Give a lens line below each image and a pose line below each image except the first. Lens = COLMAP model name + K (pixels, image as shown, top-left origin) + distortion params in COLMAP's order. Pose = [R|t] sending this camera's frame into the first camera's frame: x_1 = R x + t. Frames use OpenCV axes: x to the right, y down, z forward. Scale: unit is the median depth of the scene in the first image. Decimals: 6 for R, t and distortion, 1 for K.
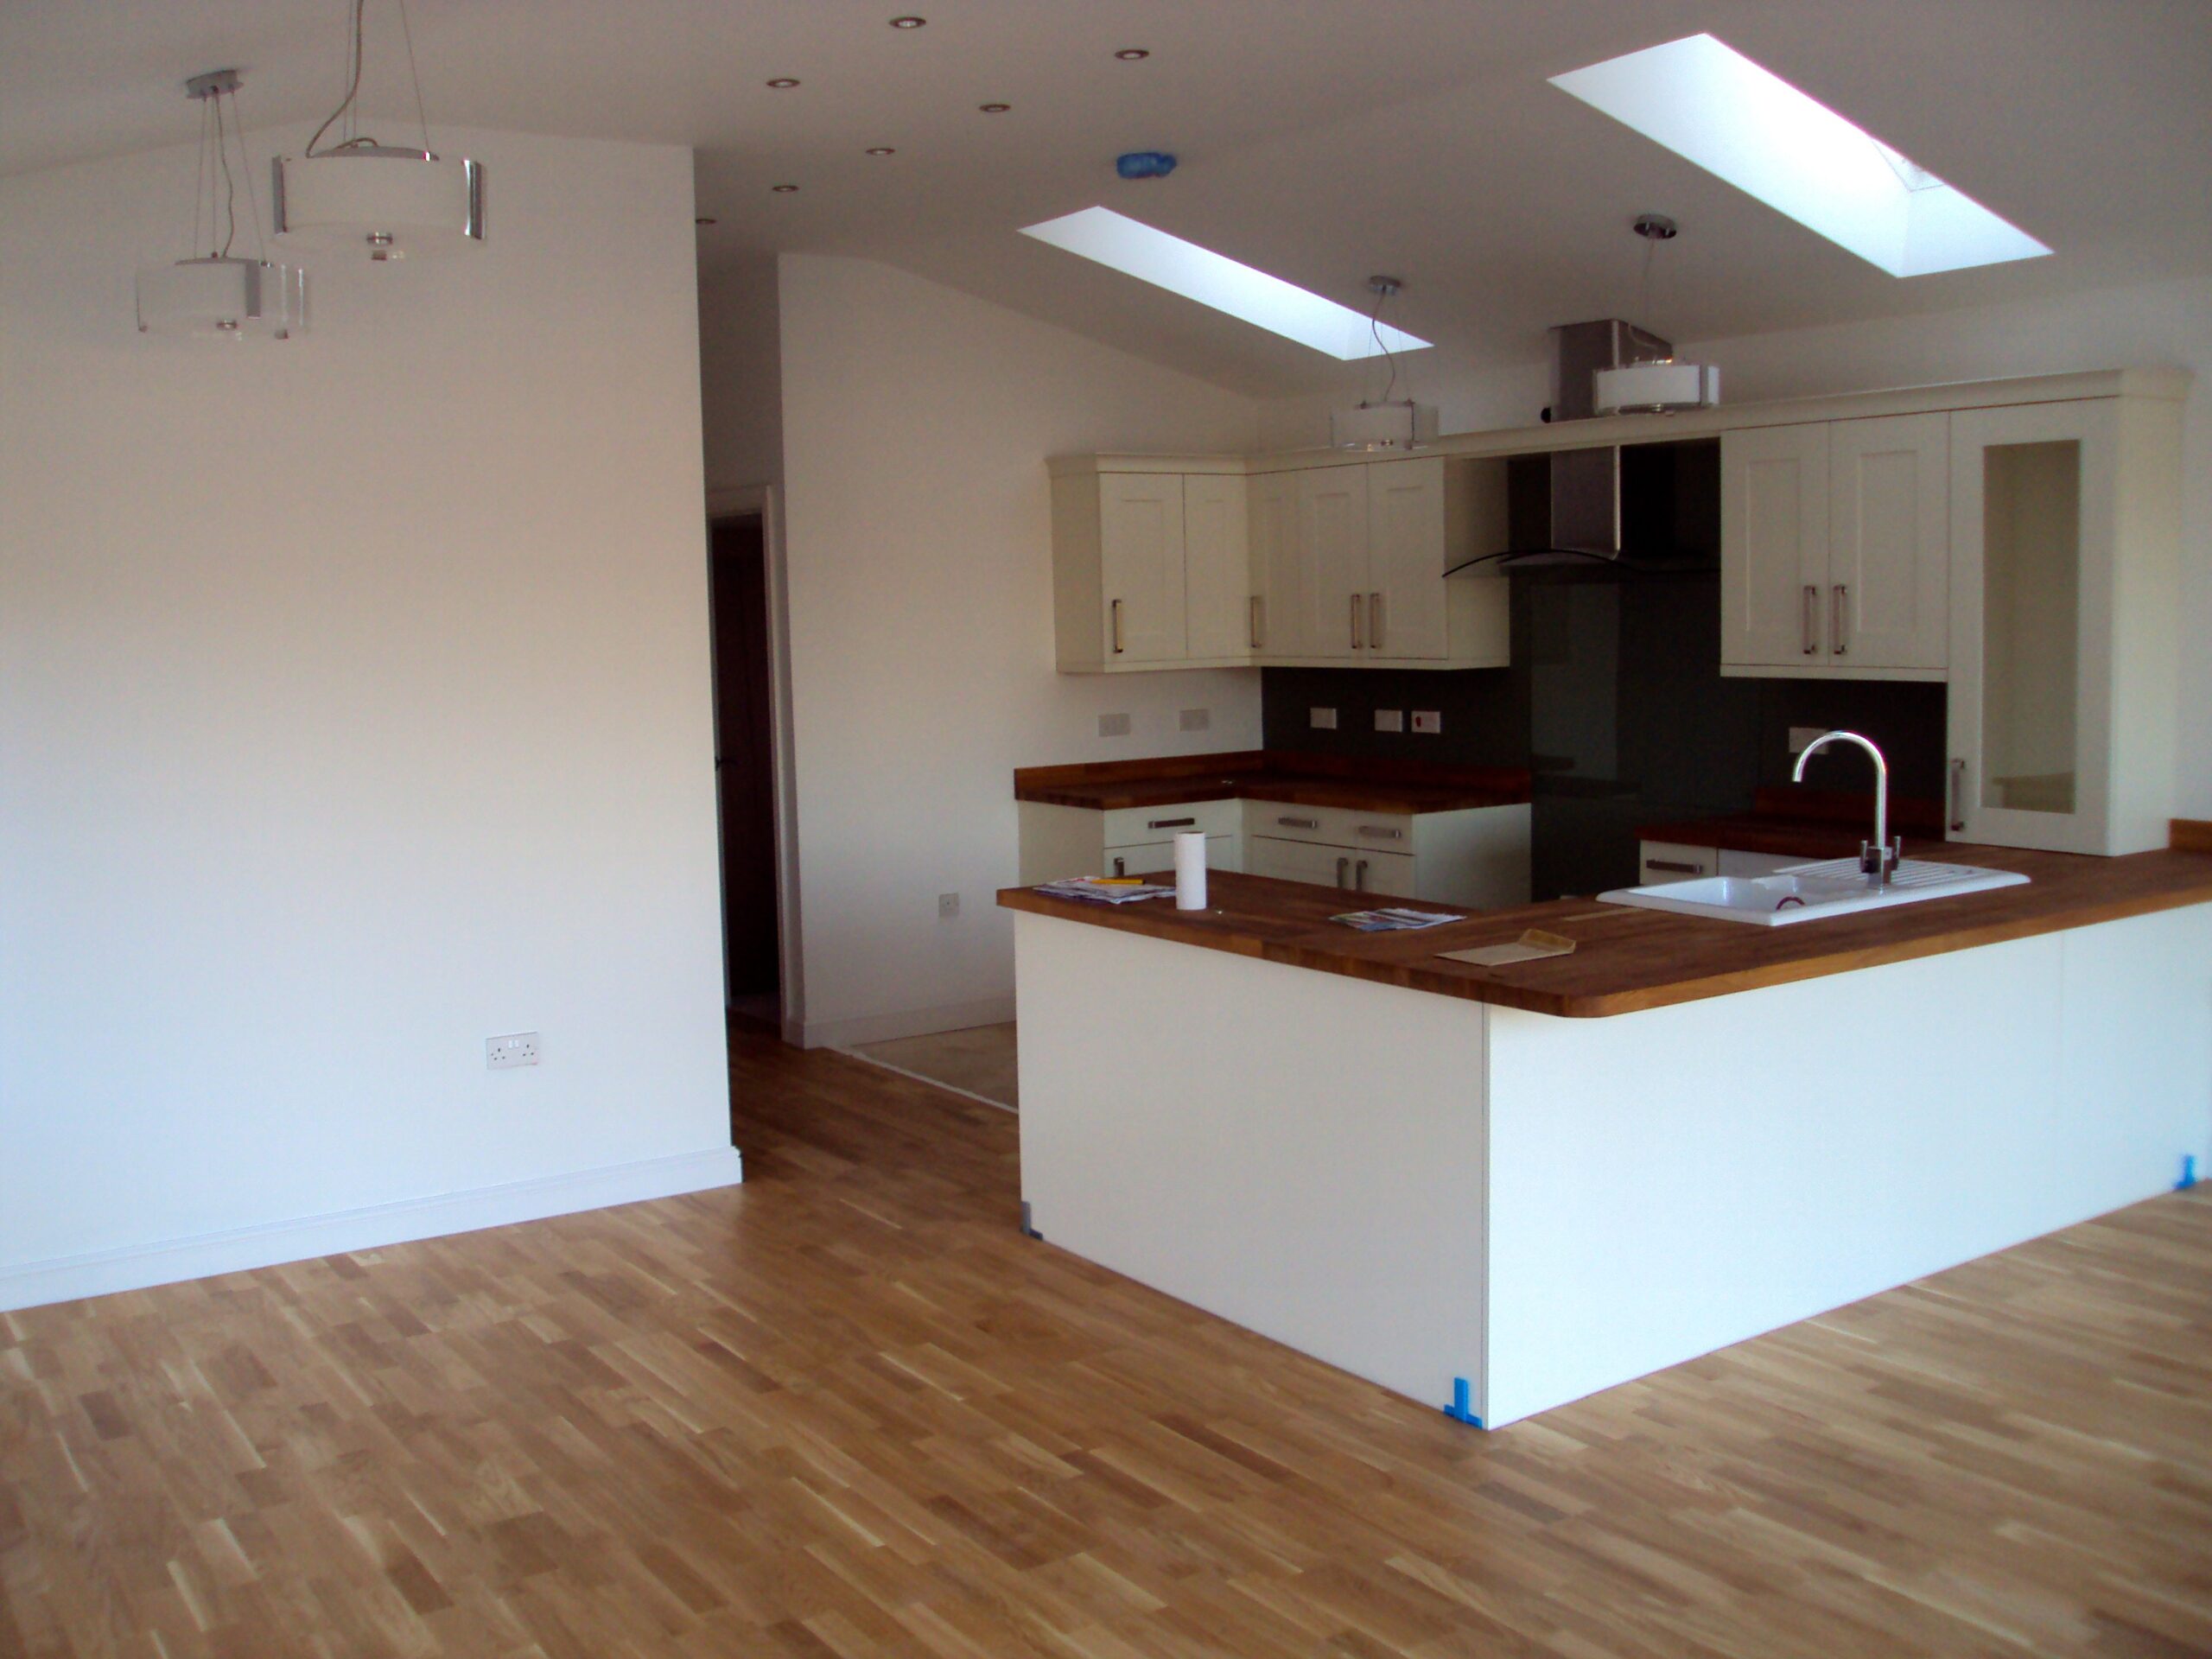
lens RADIAL K [[2105.9, 0, 1044.1], [0, 2105.9, 827.7], [0, 0, 1]] dist [-0.101895, 0.009886]
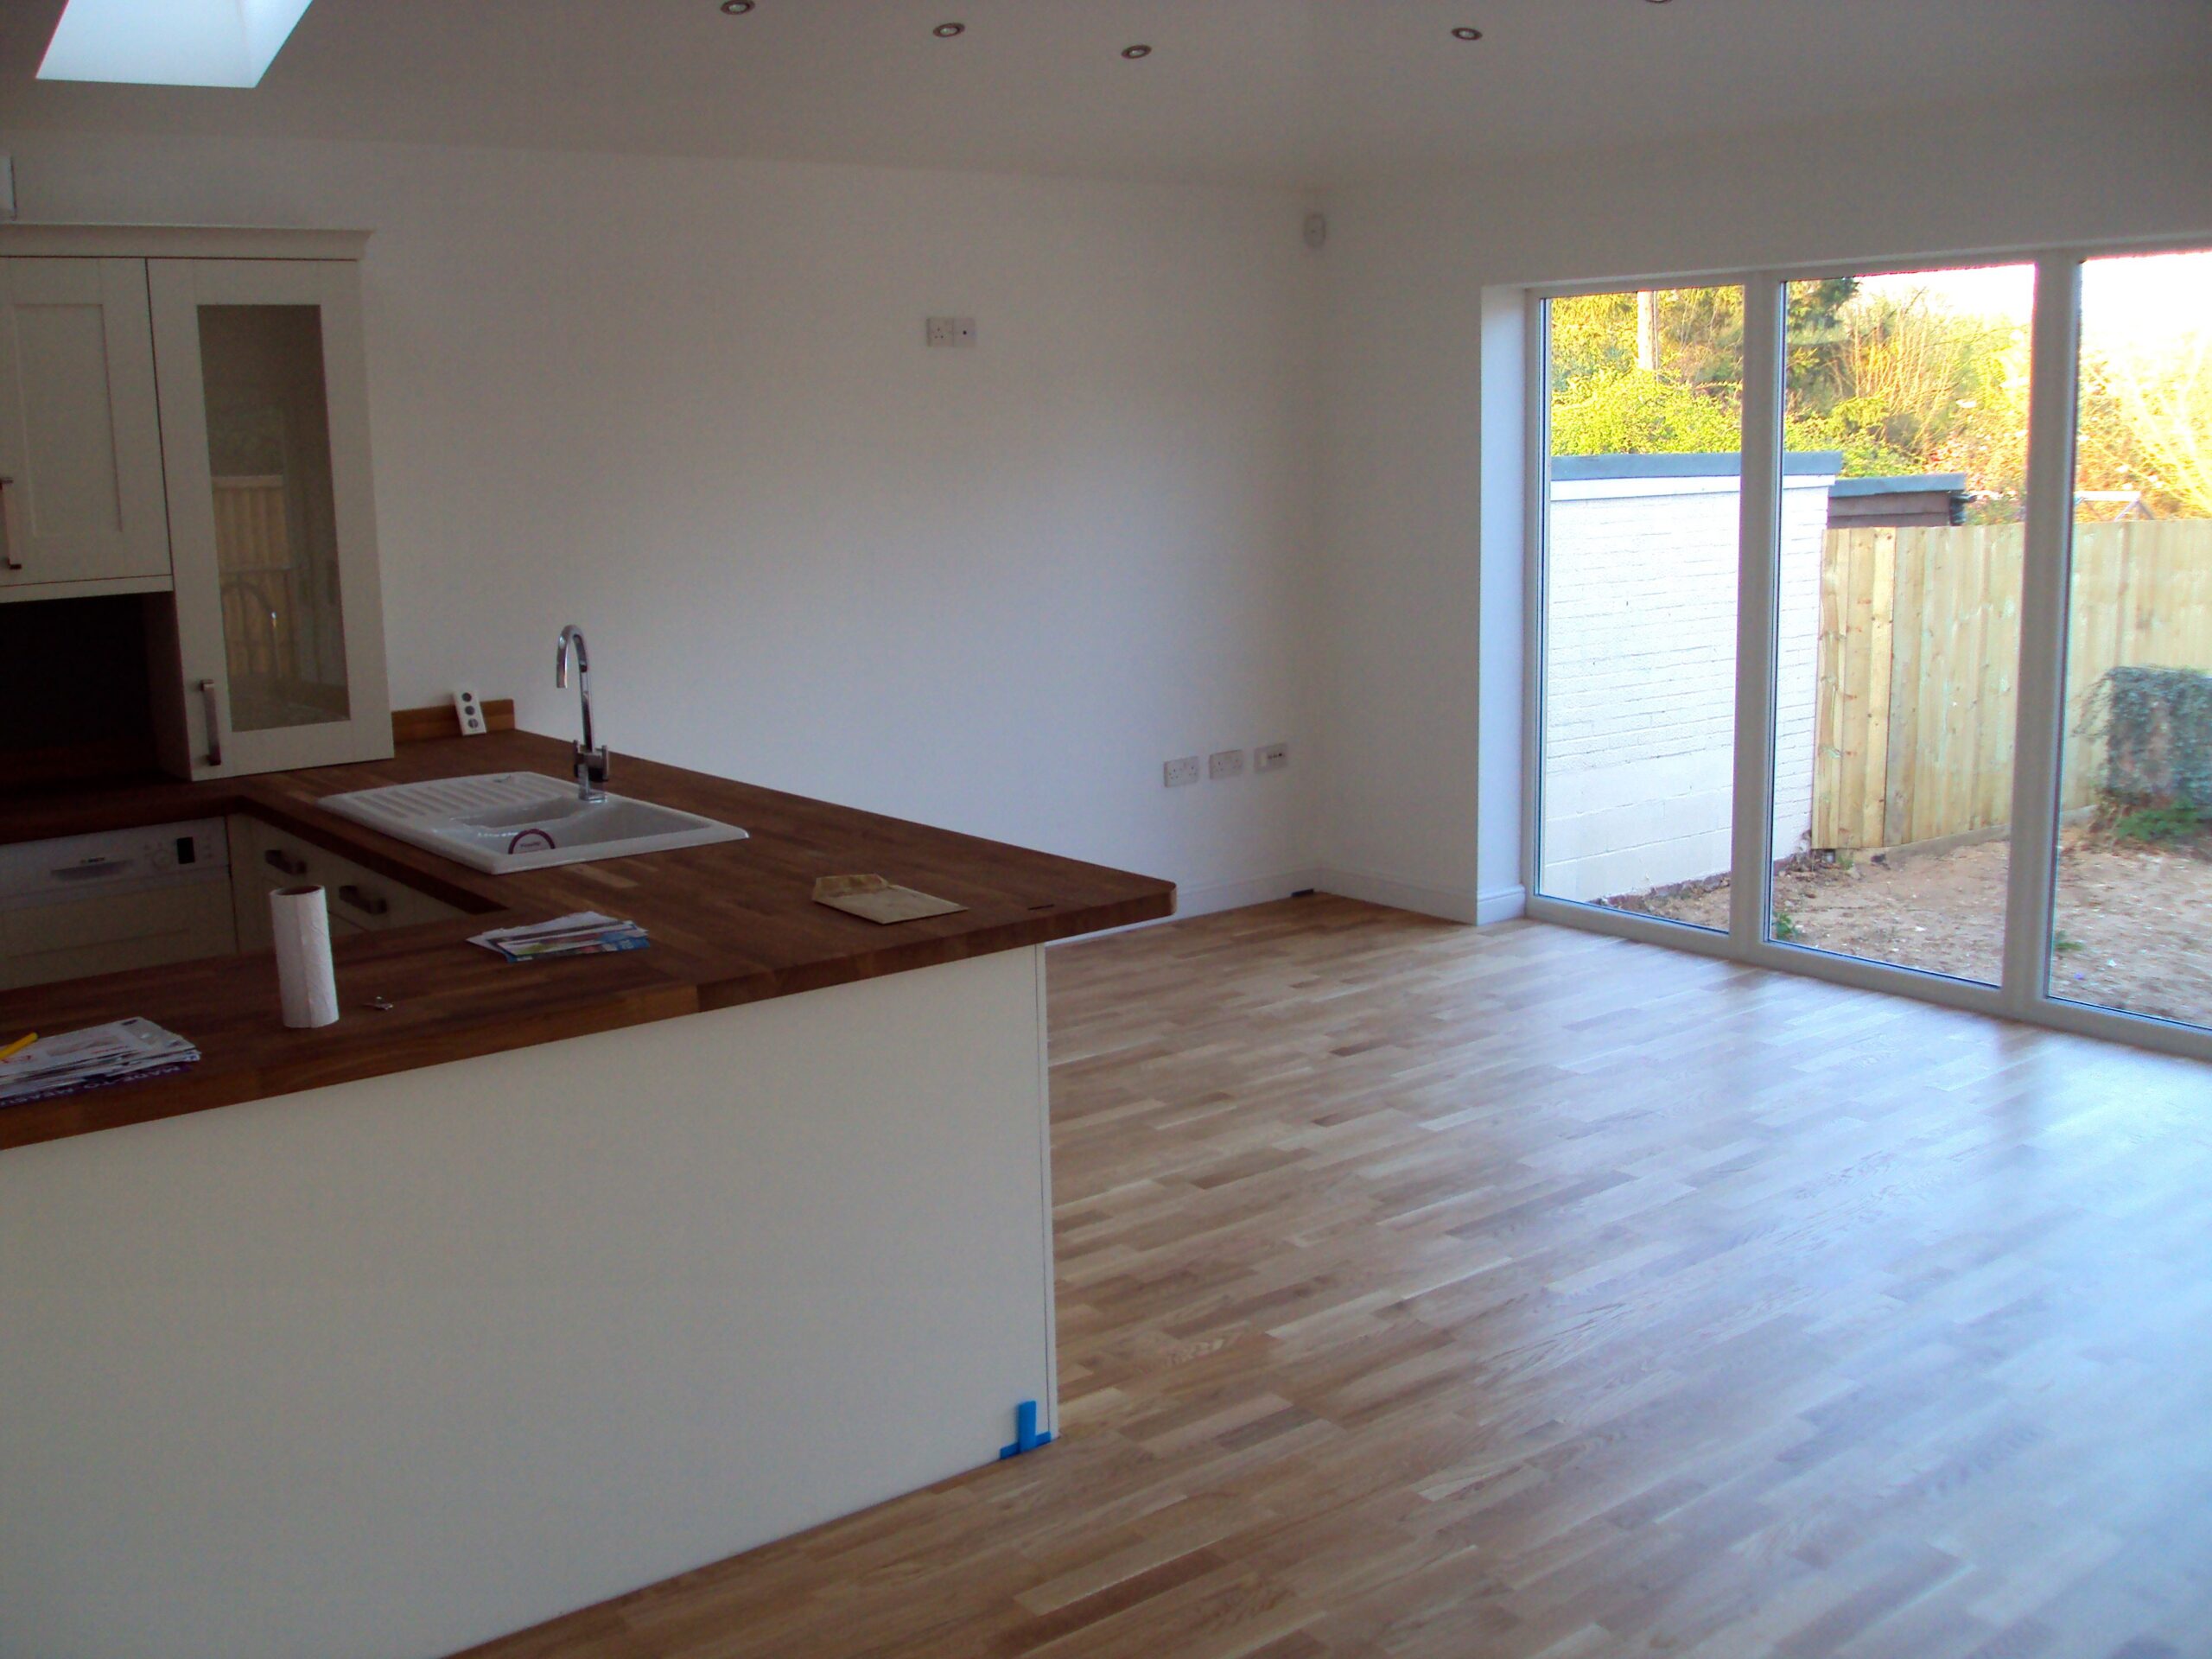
lens RADIAL K [[2105.9, 0, 1044.1], [0, 2105.9, 827.7], [0, 0, 1]] dist [-0.101895, 0.009886]
pose [[-0.051633, -0.157841, 0.986114, -0.546788], [0.132596, 0.977605, 0.163421, -0.088322], [-0.989824, 0.139193, -0.029548, 0.920234]]
